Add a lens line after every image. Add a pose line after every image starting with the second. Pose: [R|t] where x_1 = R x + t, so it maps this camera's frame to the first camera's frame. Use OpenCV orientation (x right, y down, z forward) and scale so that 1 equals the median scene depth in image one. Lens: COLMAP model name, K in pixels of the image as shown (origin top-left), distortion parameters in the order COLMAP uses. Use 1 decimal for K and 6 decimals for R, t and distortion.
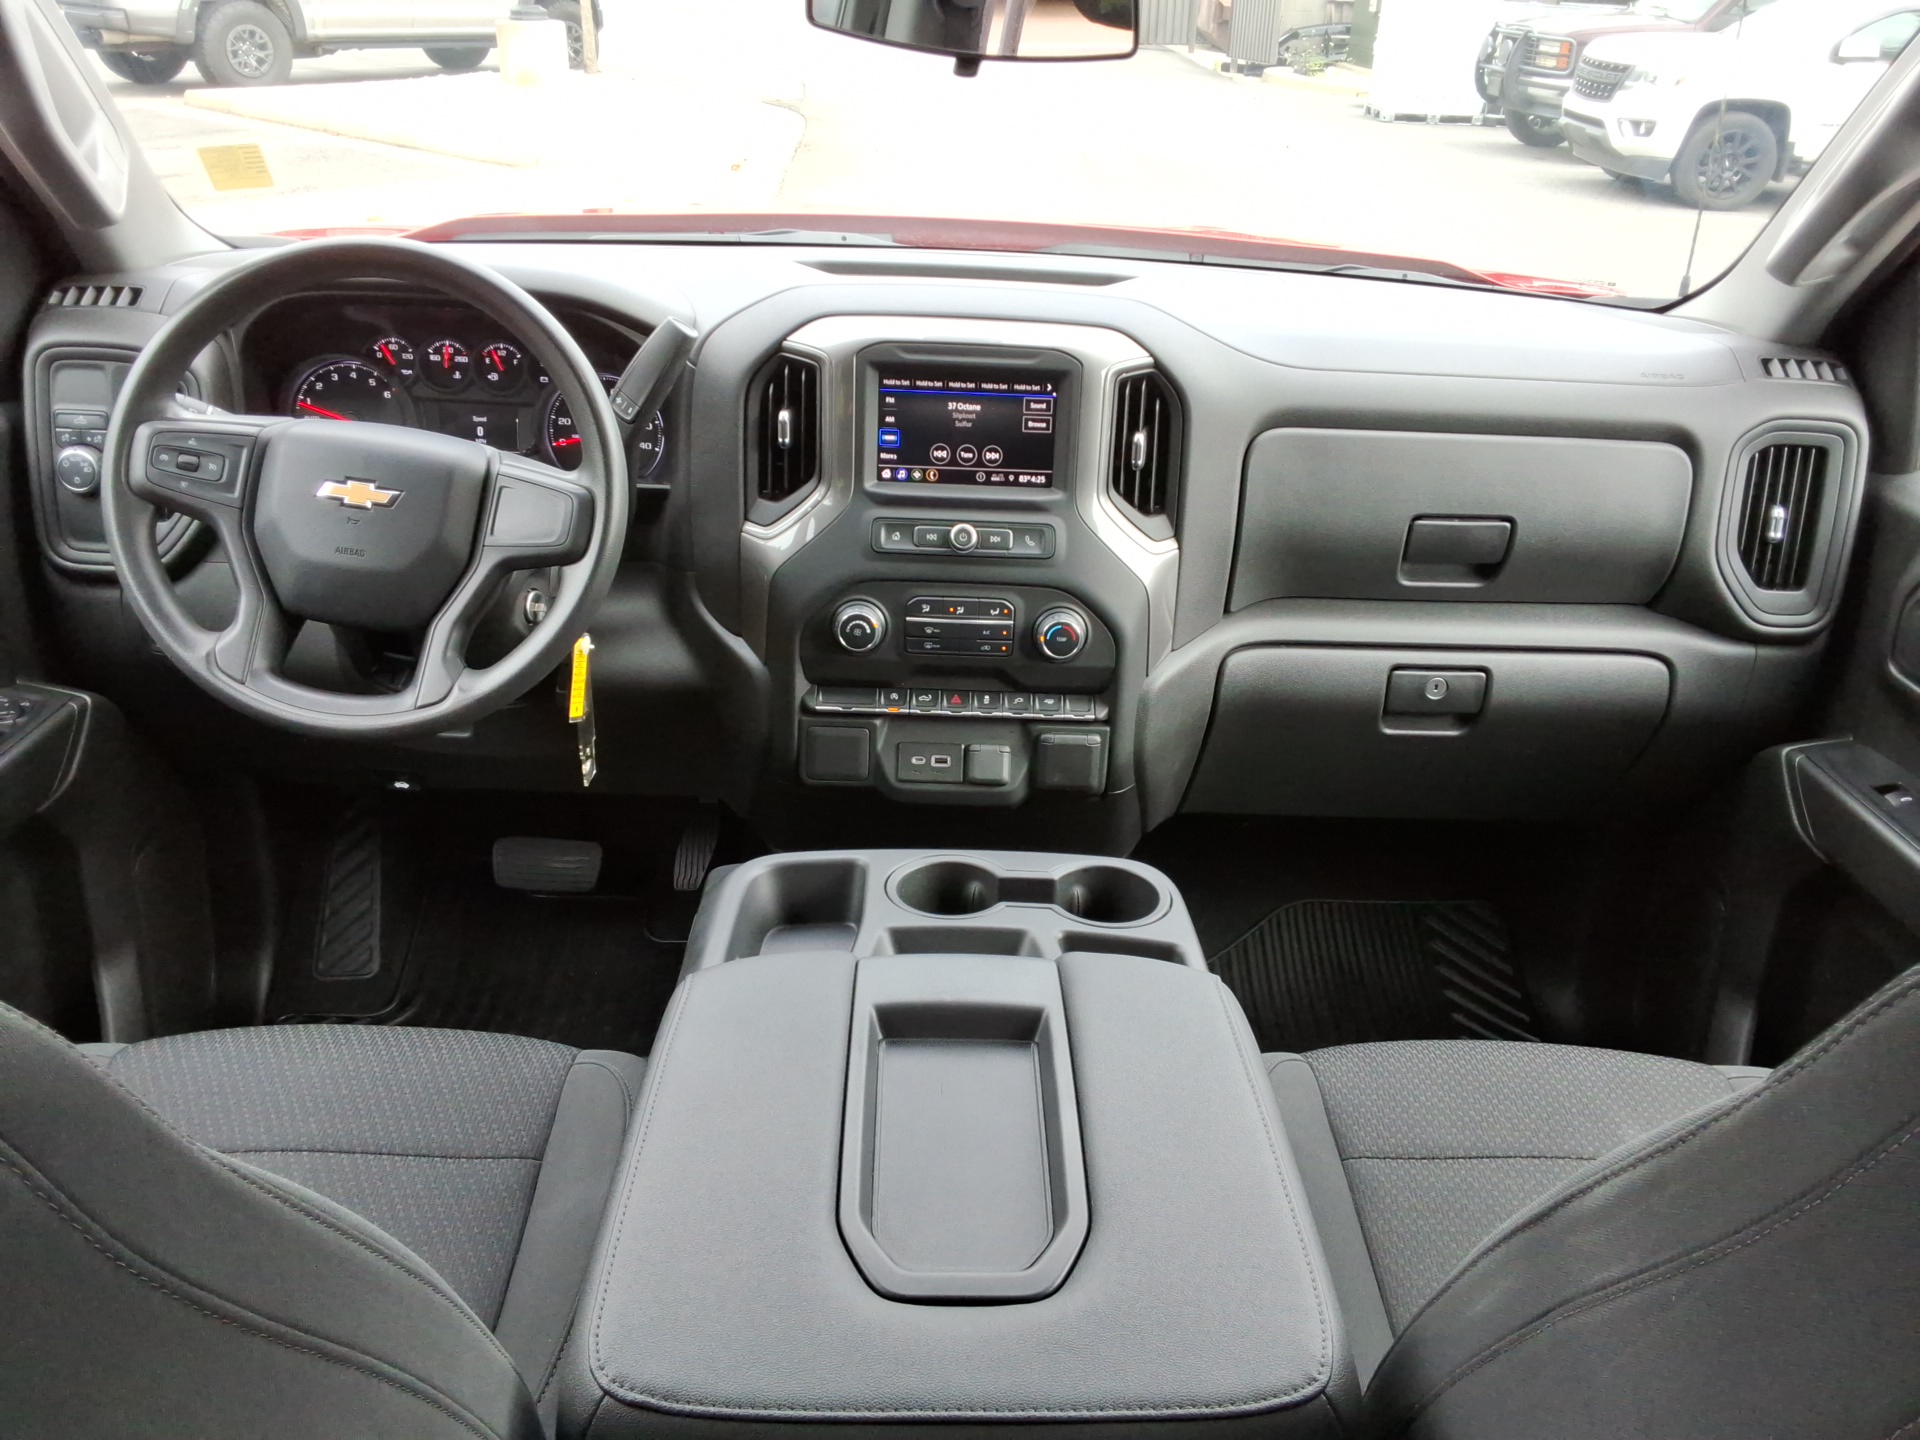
lens RADIAL K [[1541.9, 0, 1000.4], [0, 1541.9, 702.5], [0, 0, 1]] dist [0.095342, -0.148472]
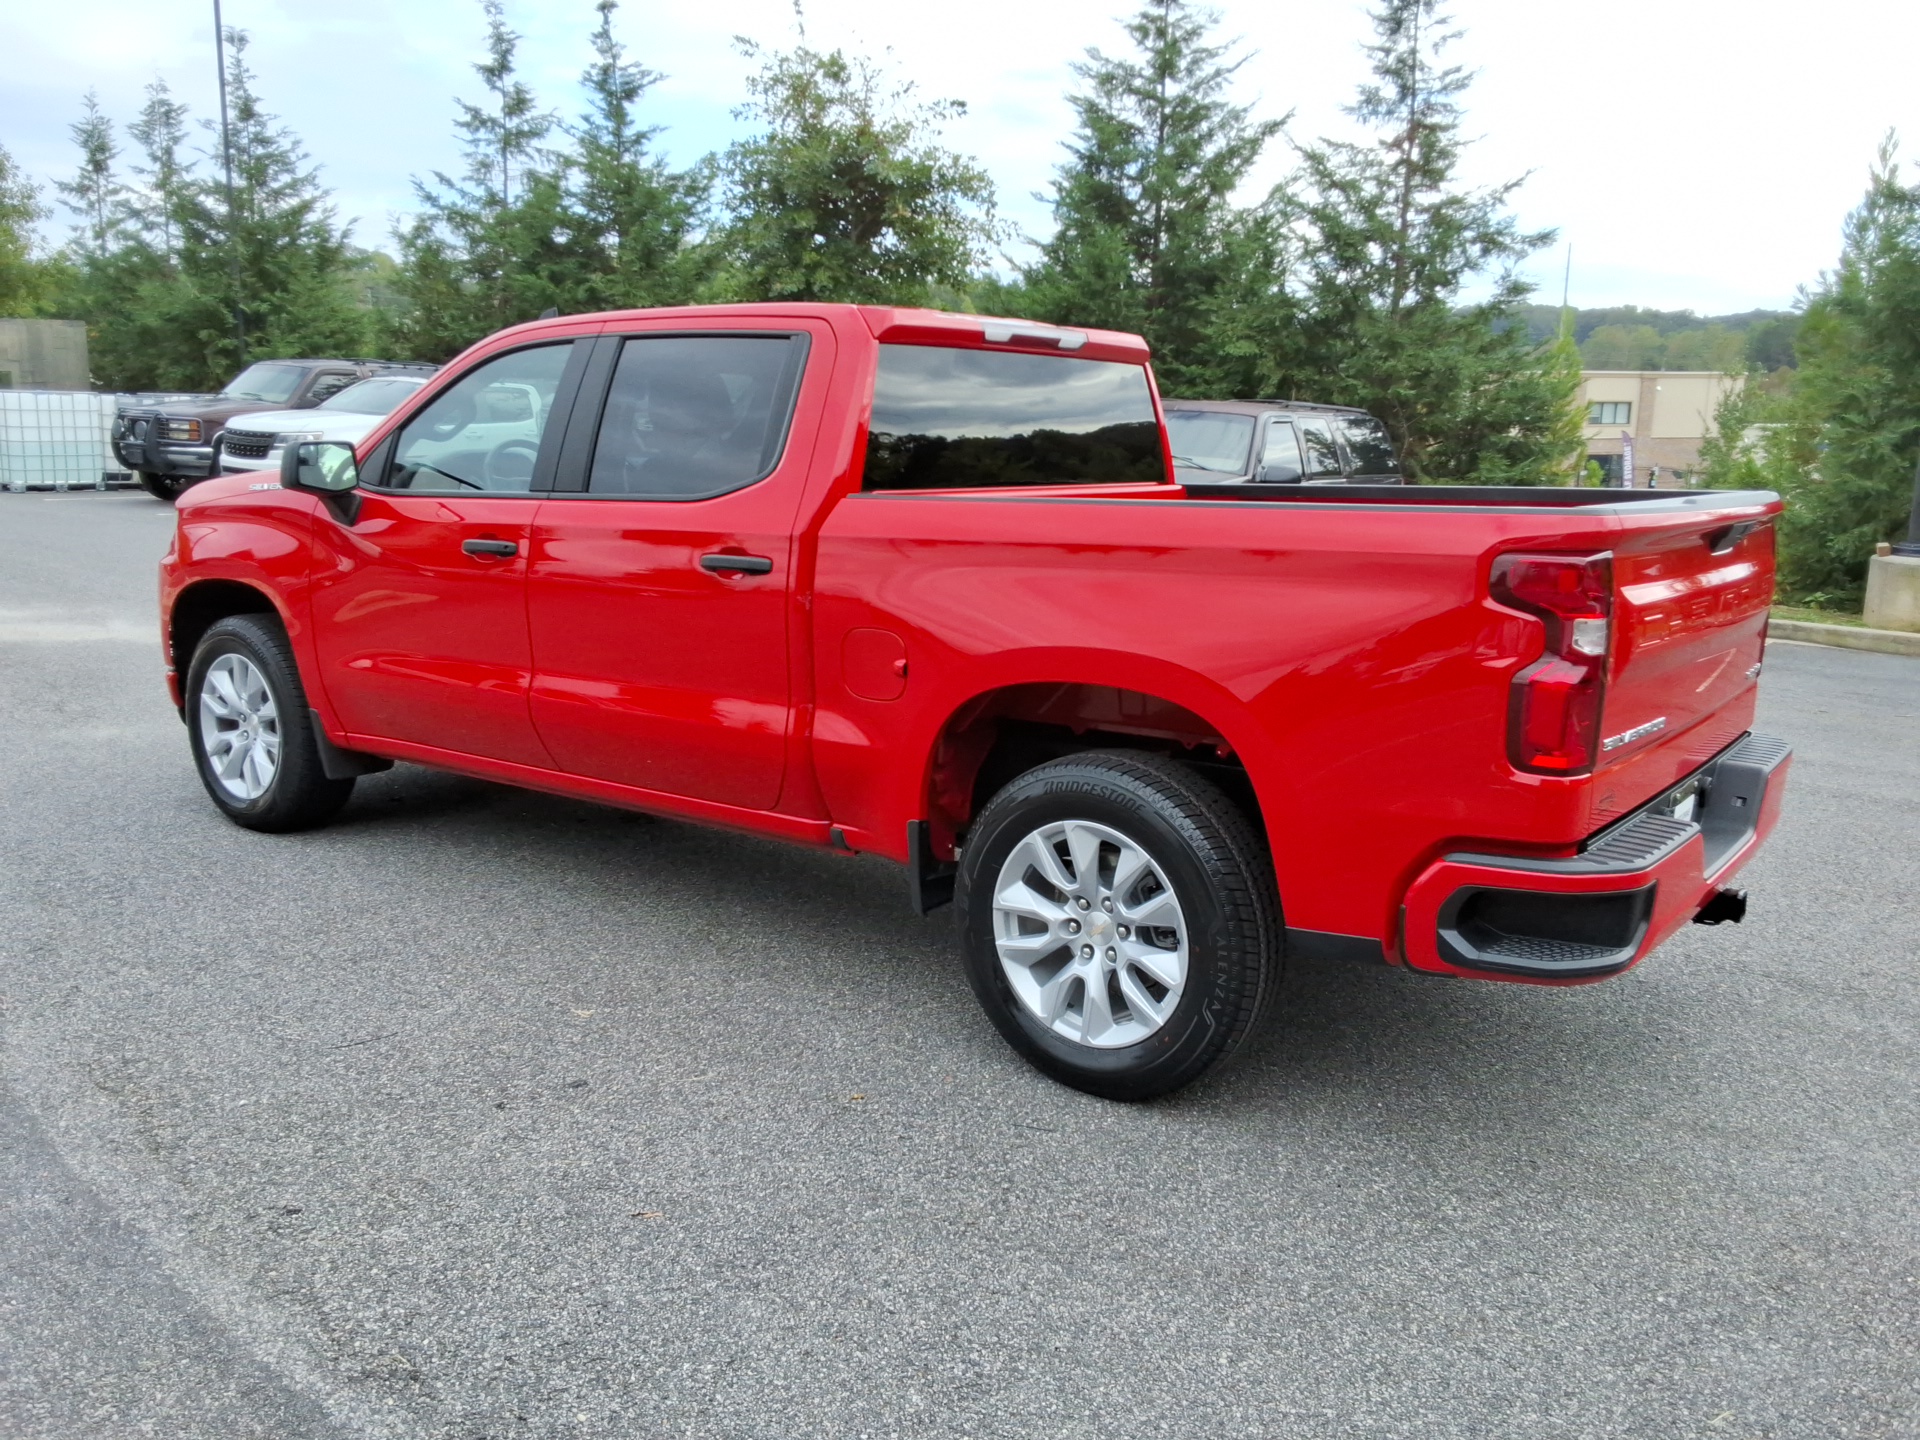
lens RADIAL K [[1541.9, 0, 966.6], [0, 1541.9, 708.5], [0, 0, 1]] dist [0.095342, -0.148472]
pose [[0.625939, -0.175480, 0.759874, -2.575358], [0.338711, 0.938832, -0.062203, 0.963660], [-0.702478, 0.296313, 0.647088, -2.115883]]
